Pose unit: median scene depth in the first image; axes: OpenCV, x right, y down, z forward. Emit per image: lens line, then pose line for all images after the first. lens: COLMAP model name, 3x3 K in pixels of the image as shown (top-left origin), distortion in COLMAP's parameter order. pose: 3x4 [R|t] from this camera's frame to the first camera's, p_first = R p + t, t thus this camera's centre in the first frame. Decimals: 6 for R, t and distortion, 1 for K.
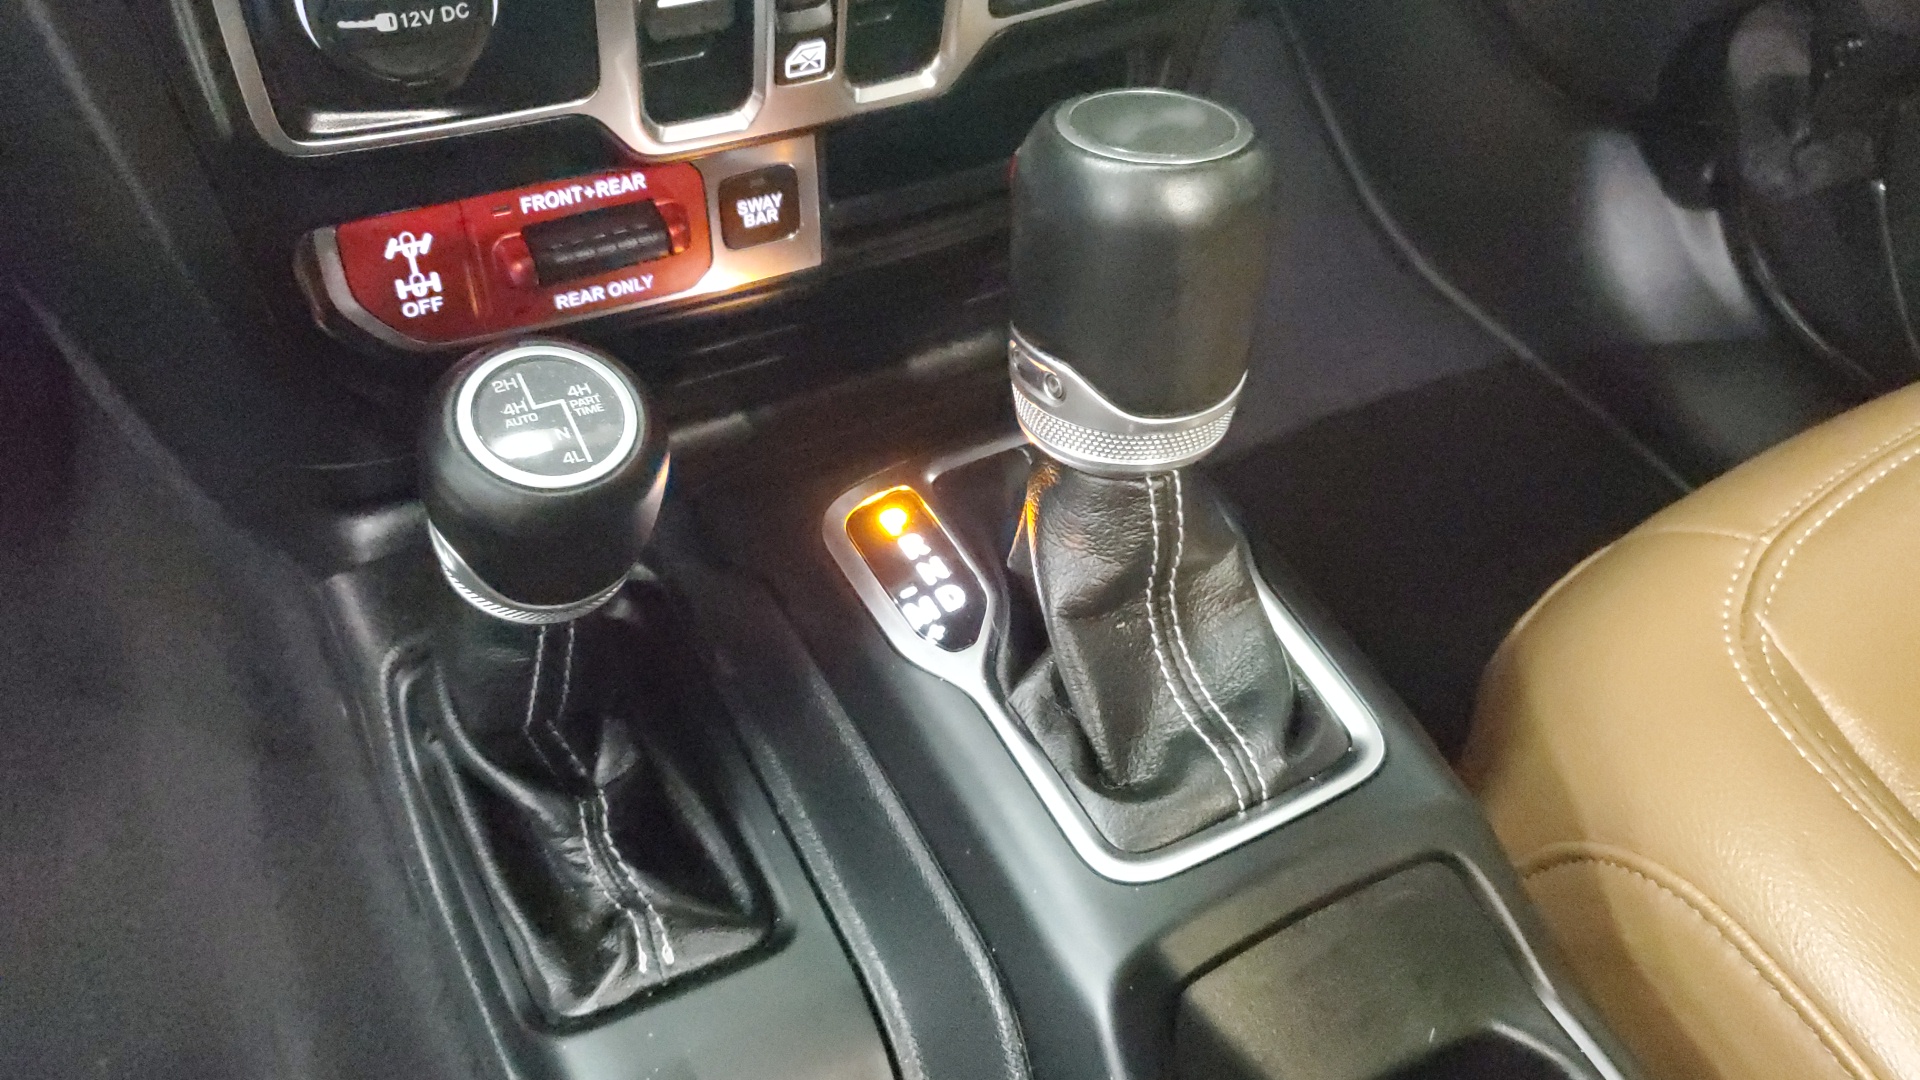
lens RADIAL K [[1567.0, 0, 971.6], [0, 1567.0, 550.1], [0, 0, 1]] dist [0.076791, -0.118691]
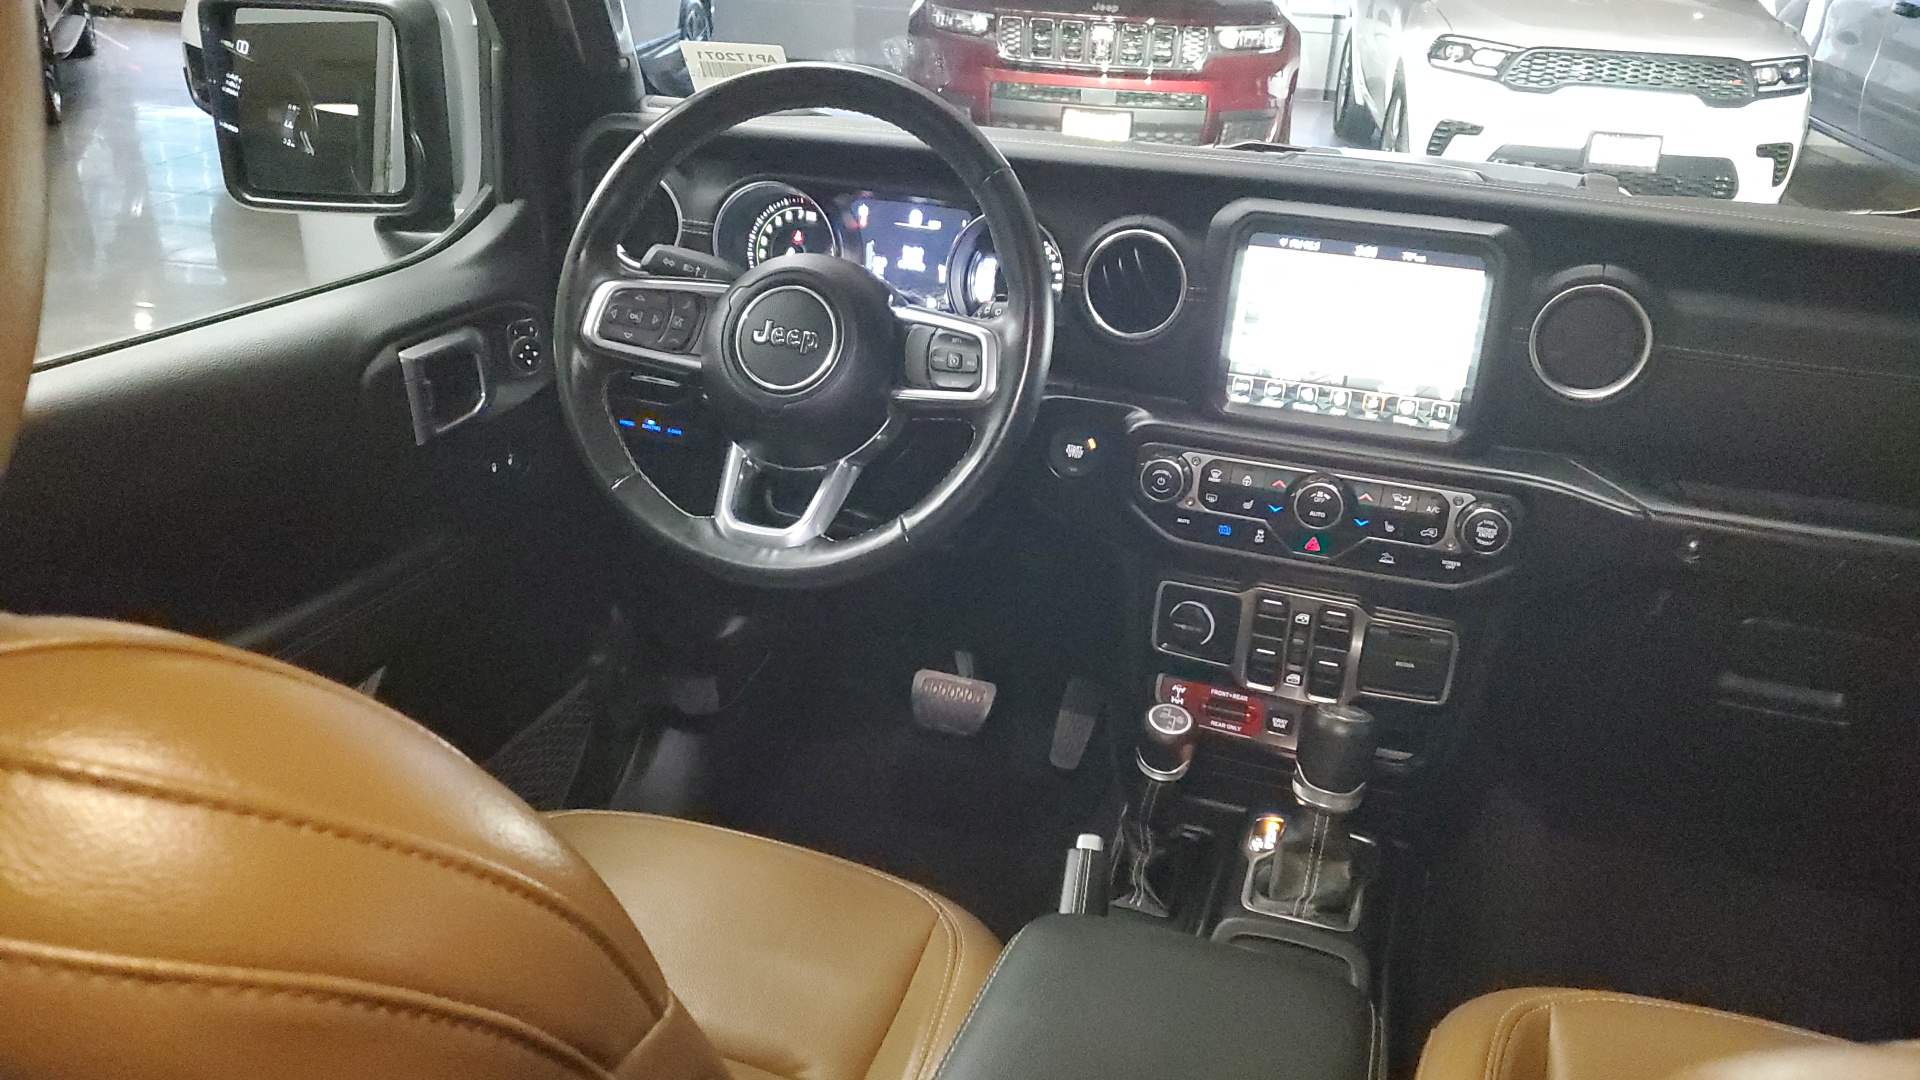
lens RADIAL K [[1567.0, 0, 942.4], [0, 1567.0, 563.4], [0, 0, 1]] dist [0.076791, -0.118691]
pose [[0.668120, 0.242723, -0.703350, 1.738729], [-0.548774, 0.799105, -0.245518, 0.758443], [0.502457, 0.550016, 0.667098, -1.837641]]
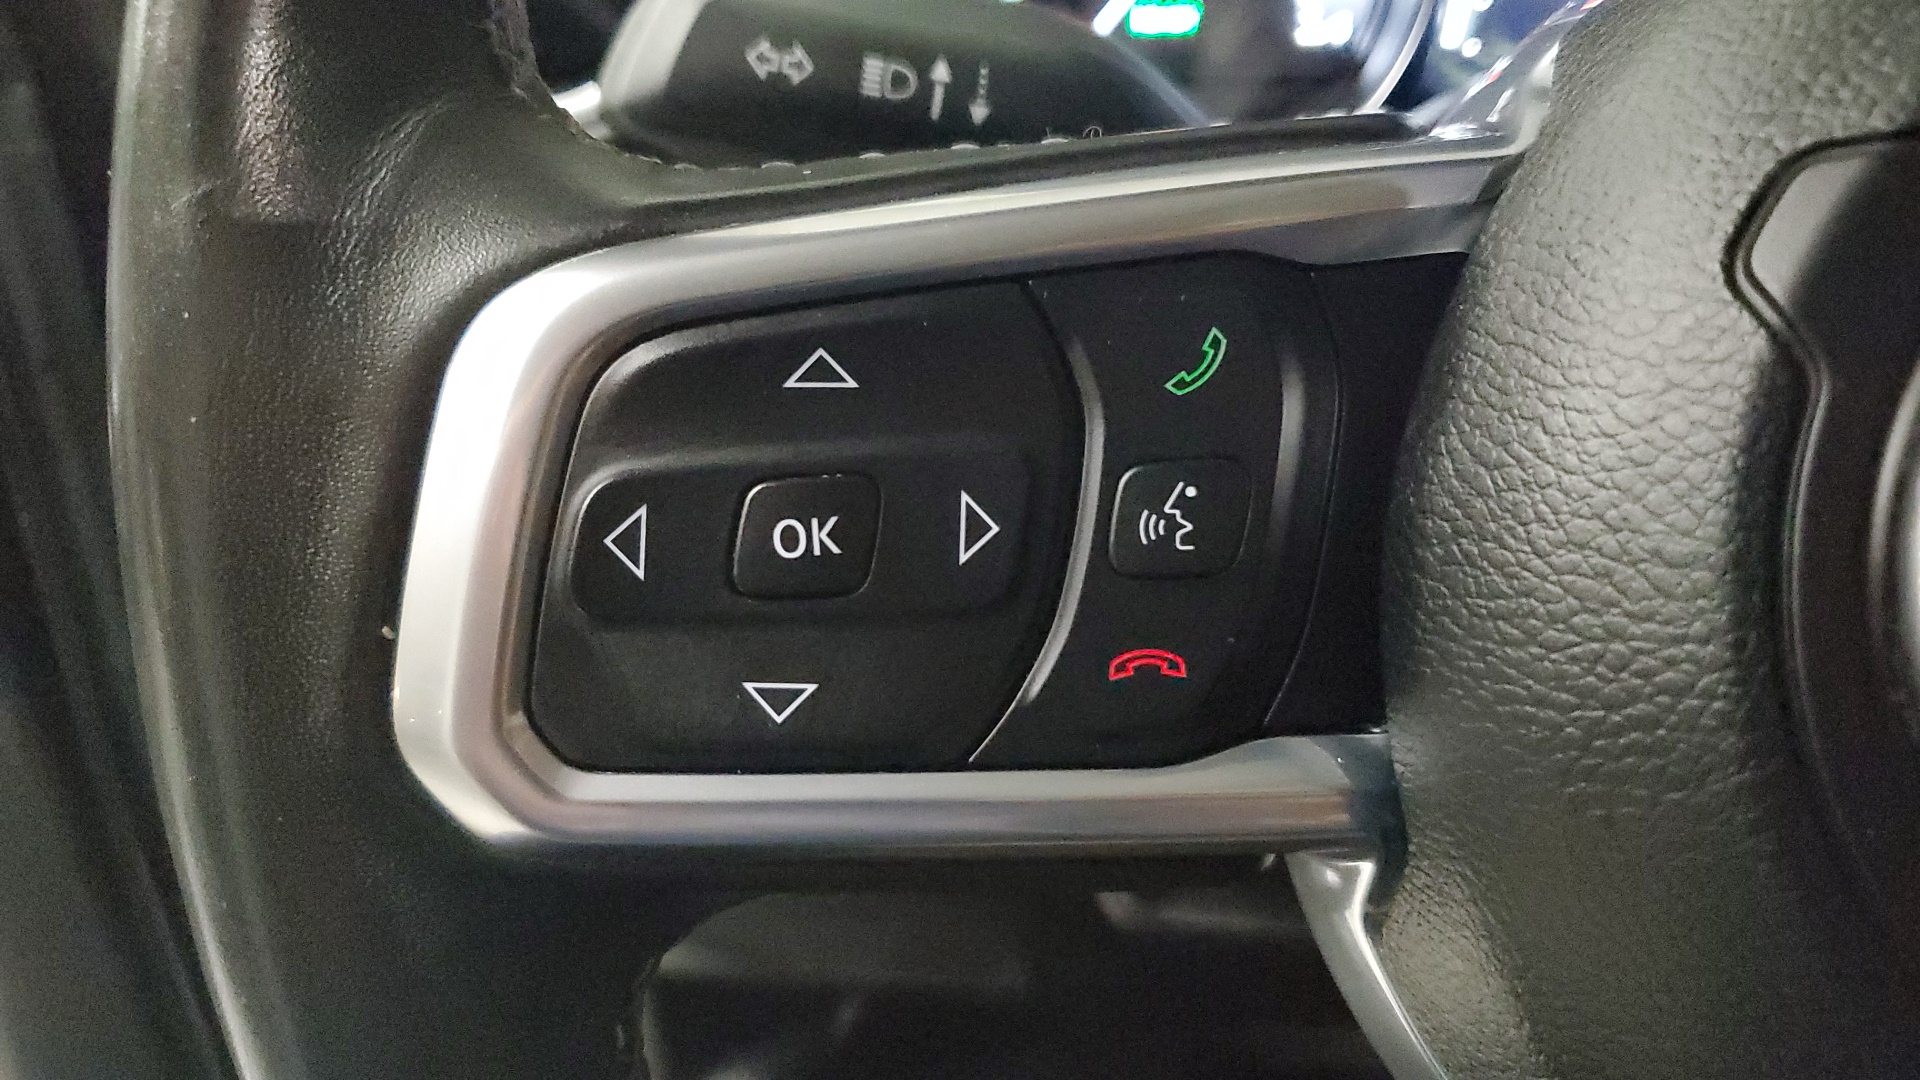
lens RADIAL K [[1567.0, 0, 951.1], [0, 1567.0, 532.5], [0, 0, 1]] dist [0.076791, -0.118691]
pose [[0.801066, 0.185232, -0.569195, -0.852755], [-0.361065, 0.907966, -0.212674, -0.030801], [0.477415, 0.375882, 0.794221, -0.560322]]
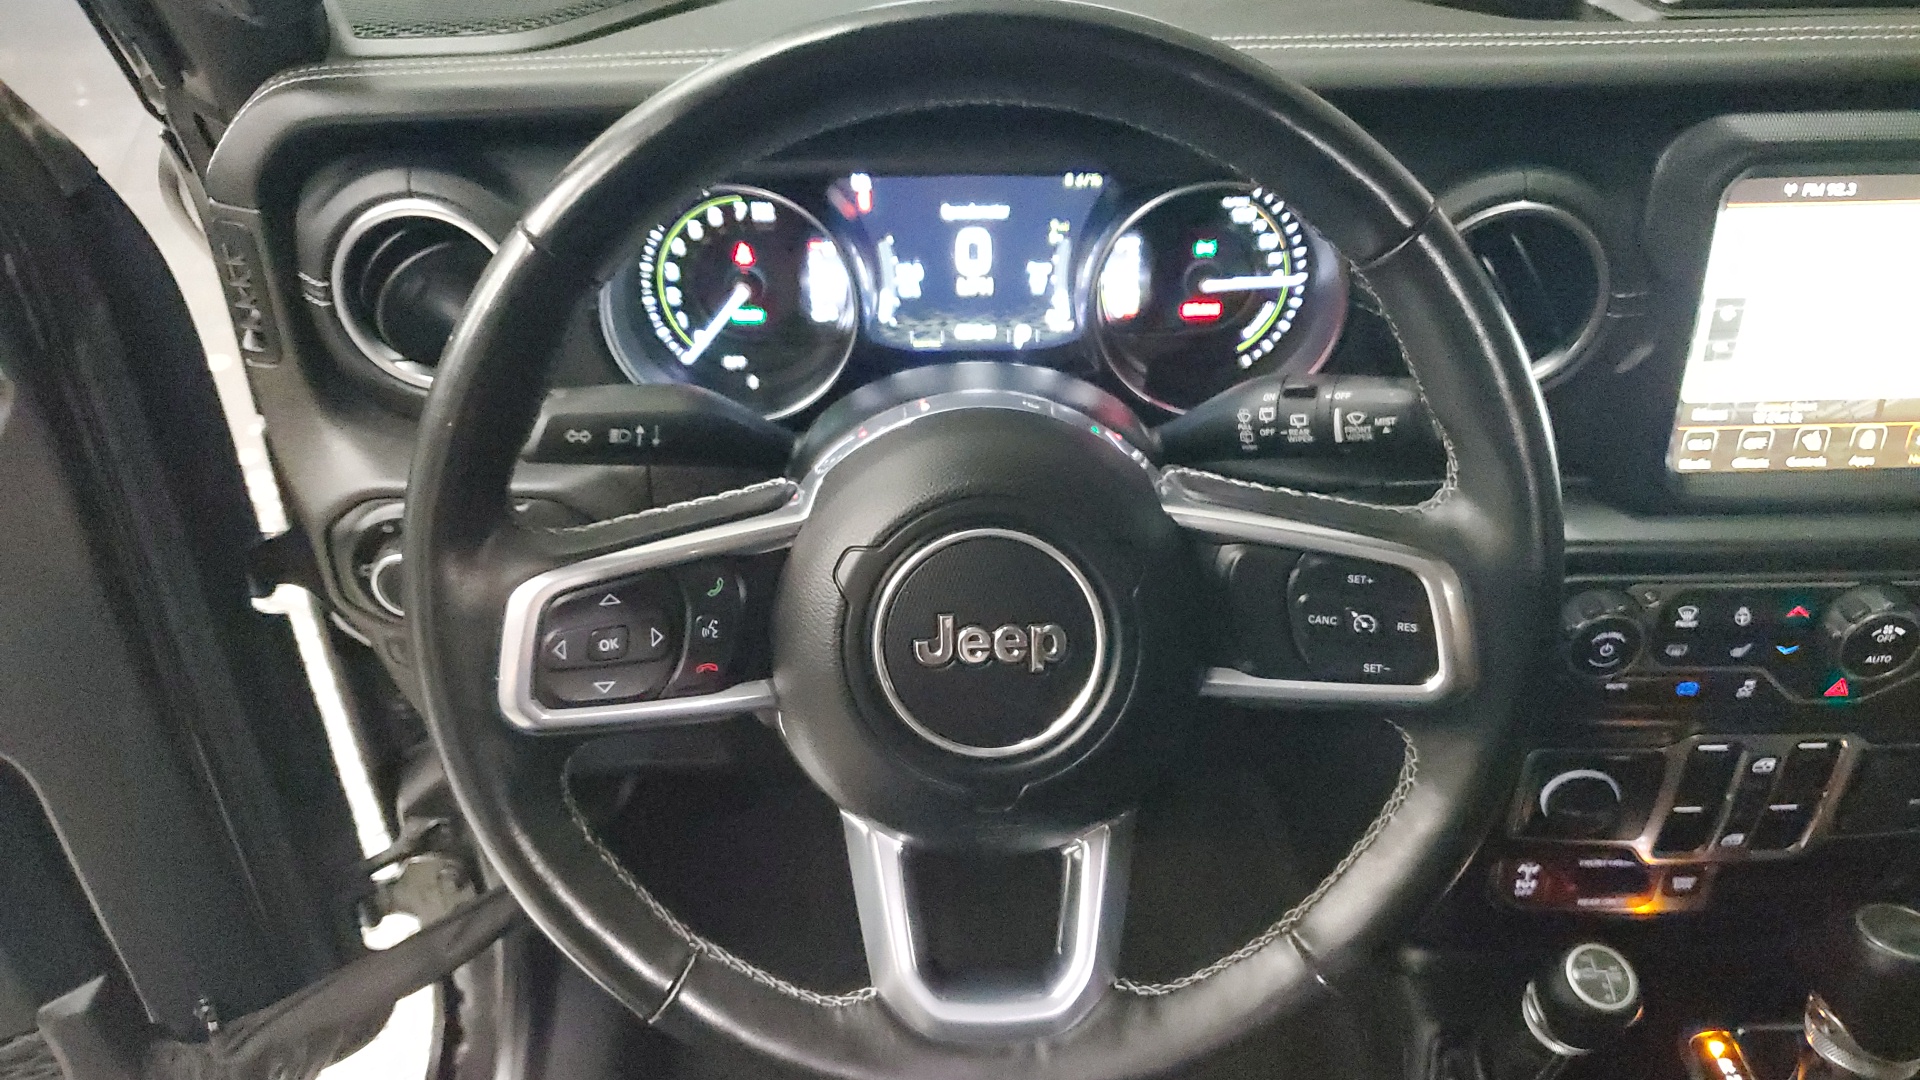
lens RADIAL K [[1567.0, 0, 961.7], [0, 1567.0, 551.7], [0, 0, 1]] dist [0.076791, -0.118691]
pose [[0.890053, 0.210837, -0.404170, -0.250078], [-0.286394, 0.948419, -0.135943, -0.077568], [0.354660, 0.236748, 0.904525, -1.478064]]
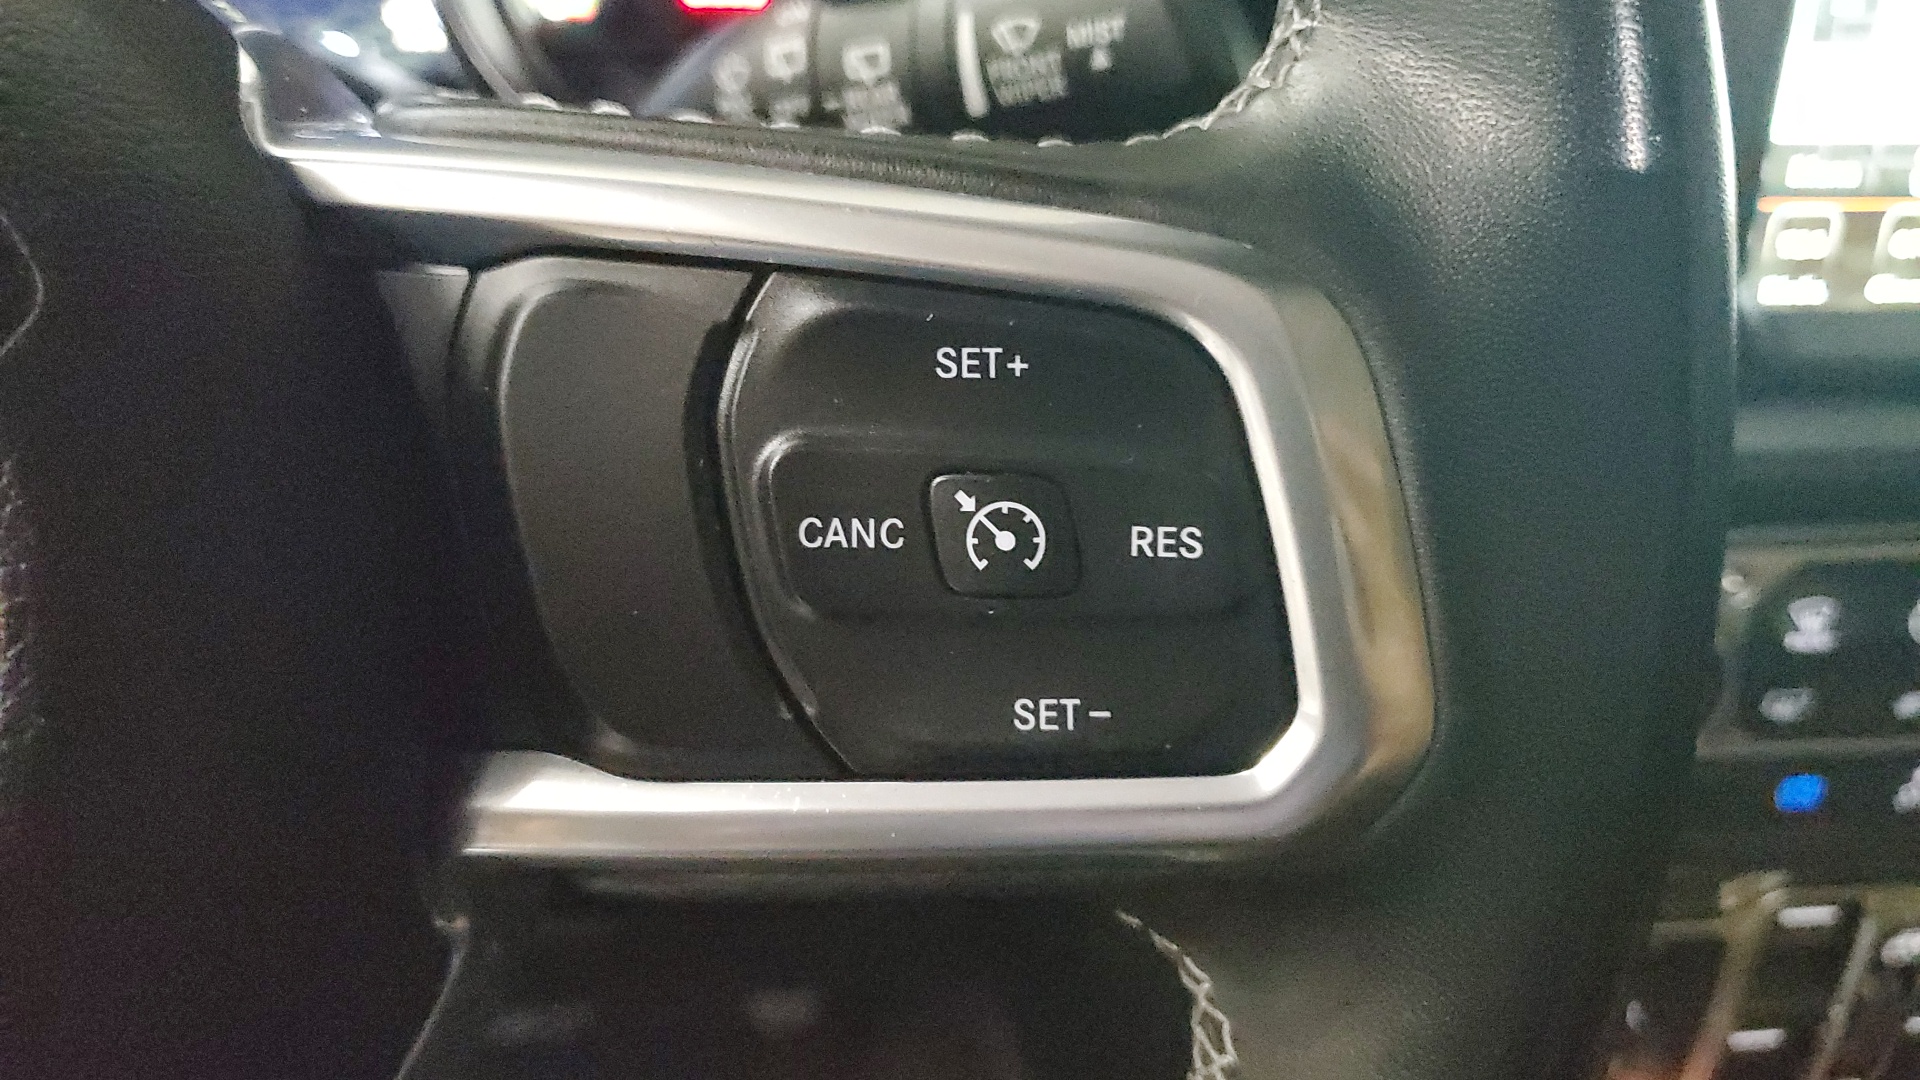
lens RADIAL K [[1567.0, 0, 948.6], [0, 1567.0, 534.6], [0, 0, 1]] dist [0.076791, -0.118691]
pose [[0.934870, 0.147129, -0.323065, -0.386964], [-0.239893, 0.932658, -0.269444, -0.217774], [0.261666, 0.329396, 0.907209, -0.349708]]
